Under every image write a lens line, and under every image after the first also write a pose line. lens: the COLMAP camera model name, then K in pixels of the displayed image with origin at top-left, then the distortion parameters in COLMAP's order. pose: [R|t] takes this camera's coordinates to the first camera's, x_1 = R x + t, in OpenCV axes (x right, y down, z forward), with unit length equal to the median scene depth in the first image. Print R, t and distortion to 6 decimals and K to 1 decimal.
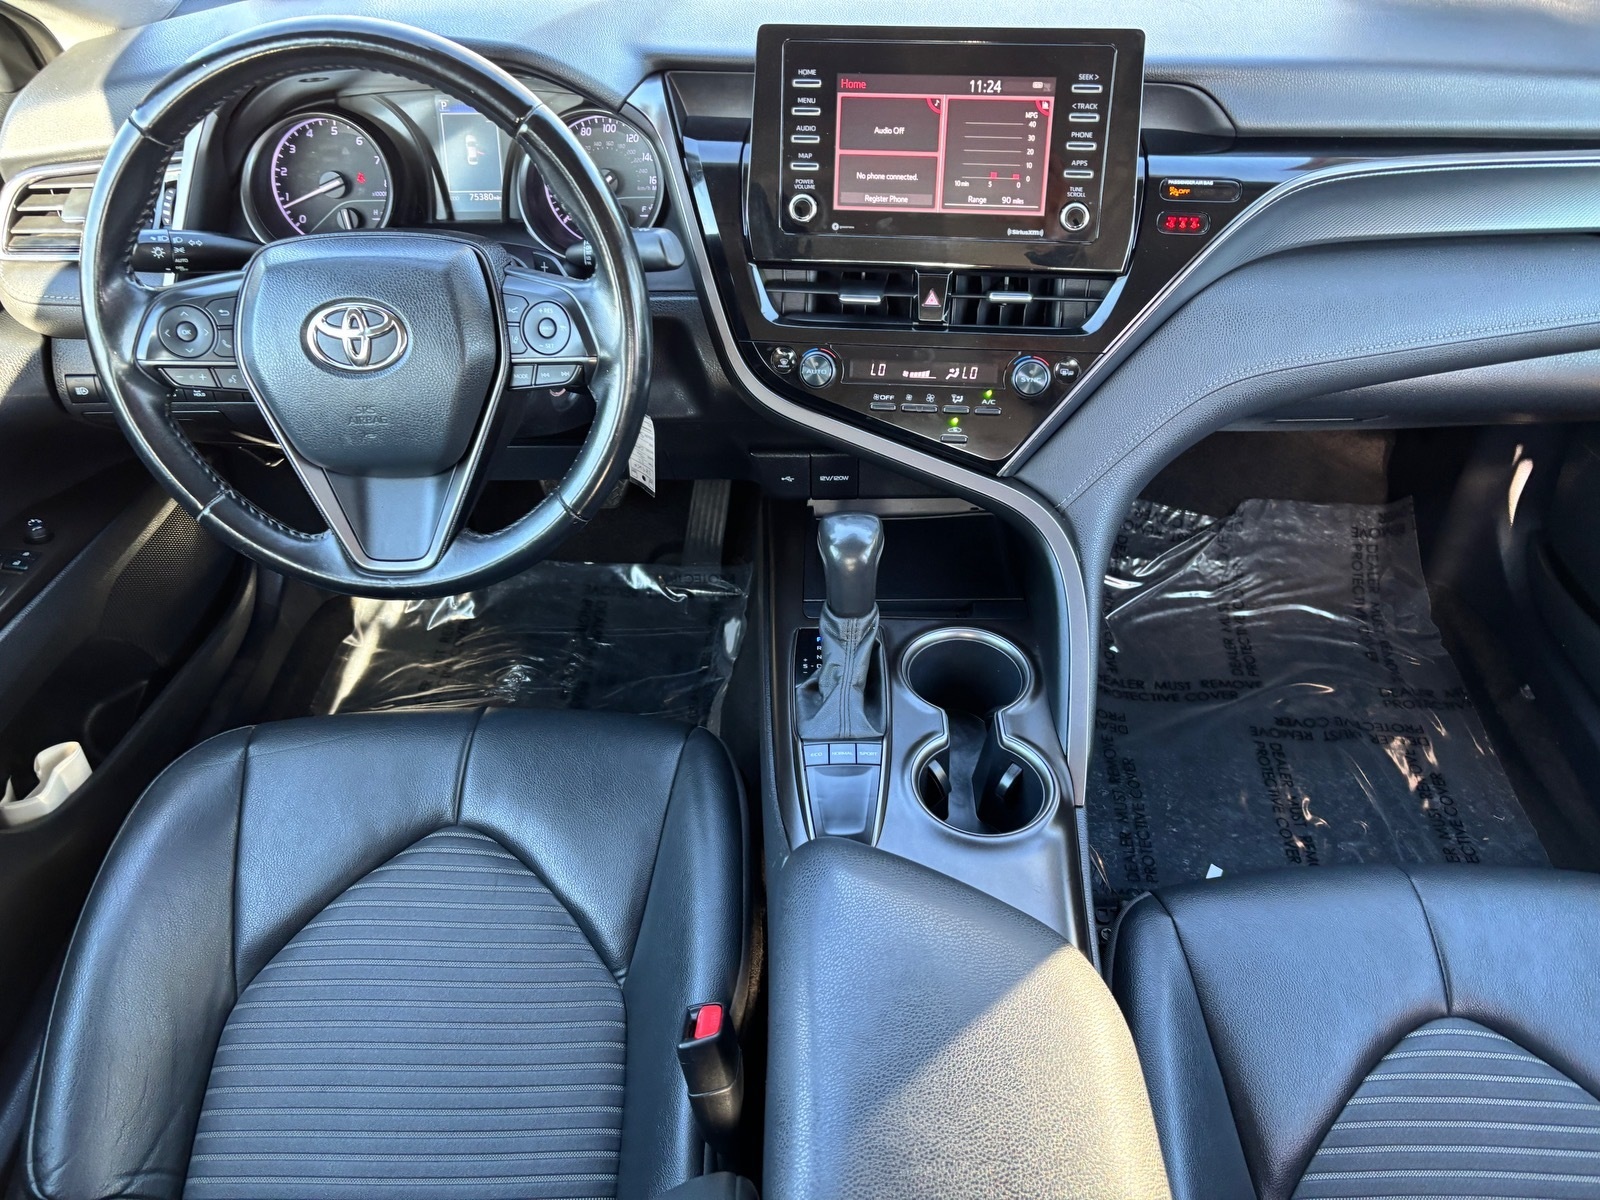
lens RADIAL K [[1230.0, 0, 806.7], [0, 1230.0, 613.0], [0, 0, 1]] dist [0.041428, -0.050373]
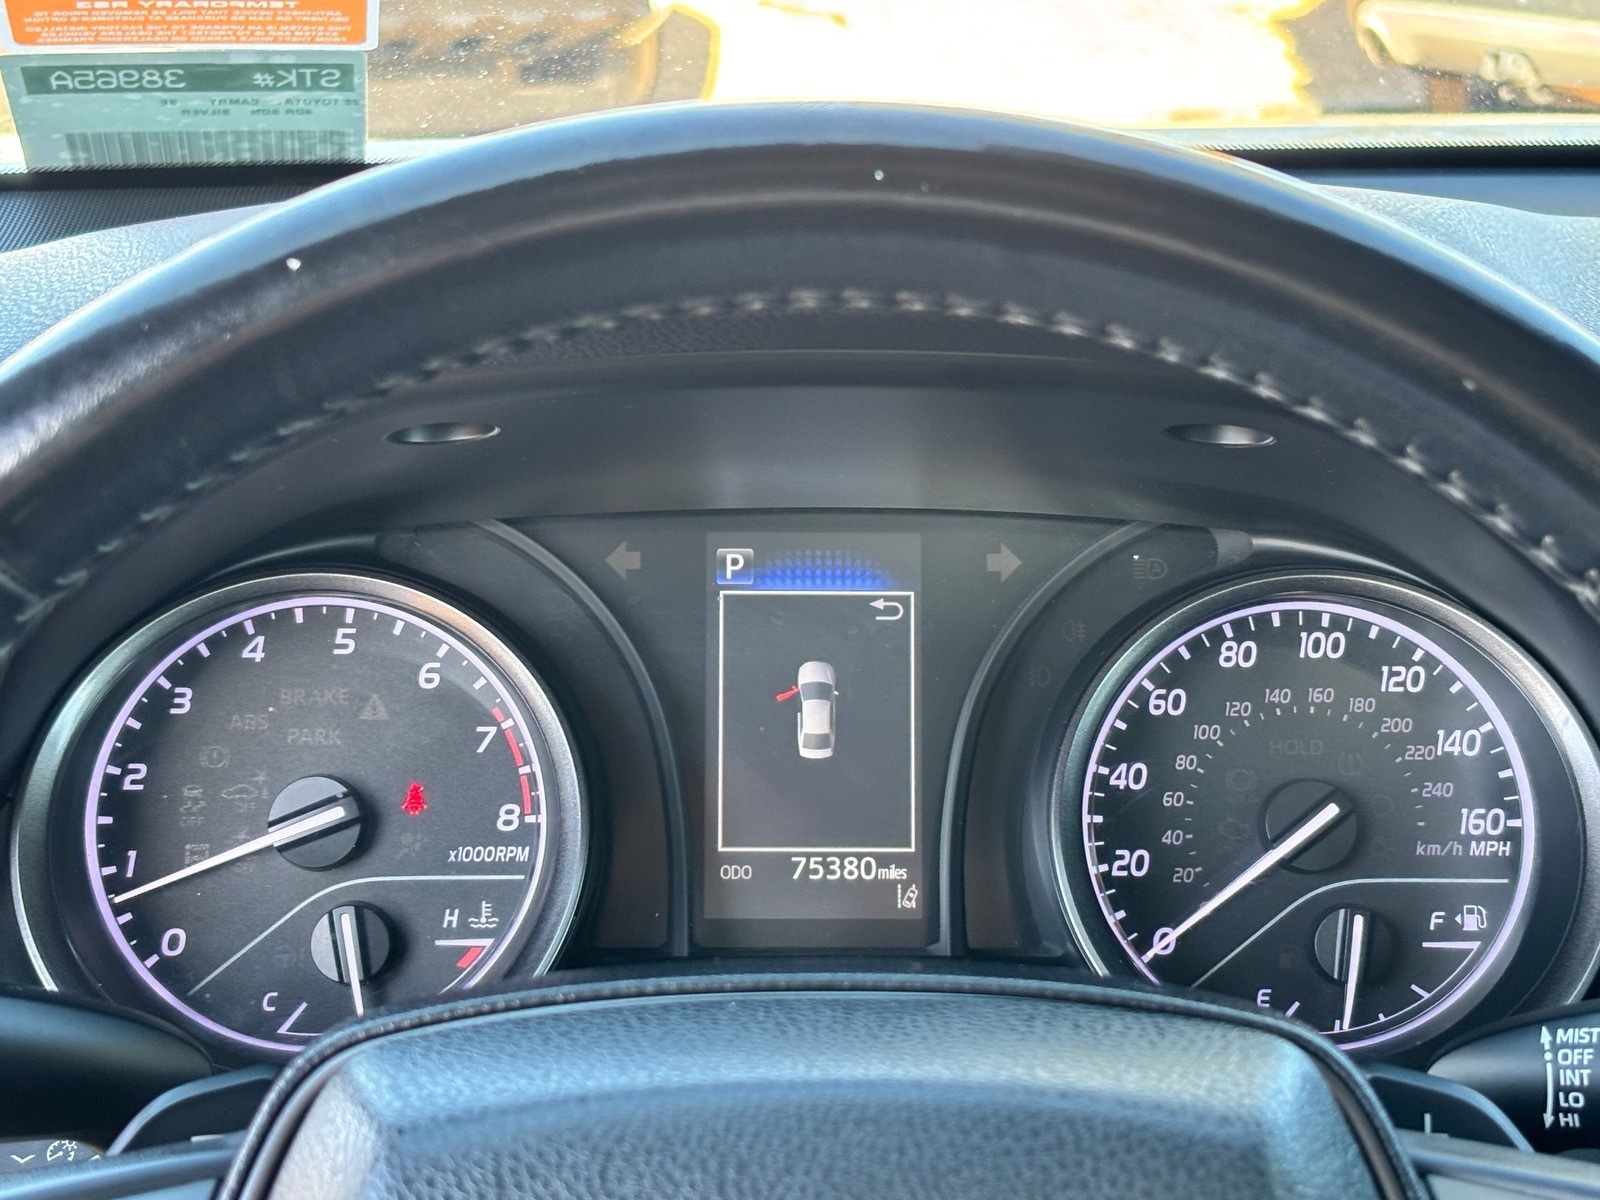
lens RADIAL K [[2891.8, 0, 818.9], [0, 2891.8, 561.2], [0, 0, 1]] dist [0.155470, 0.000000]
pose [[0.998768, 0.018915, 0.045878, -0.329210], [0.003317, 0.896984, -0.442050, -0.123565], [-0.049513, 0.441657, 0.895817, 0.430208]]
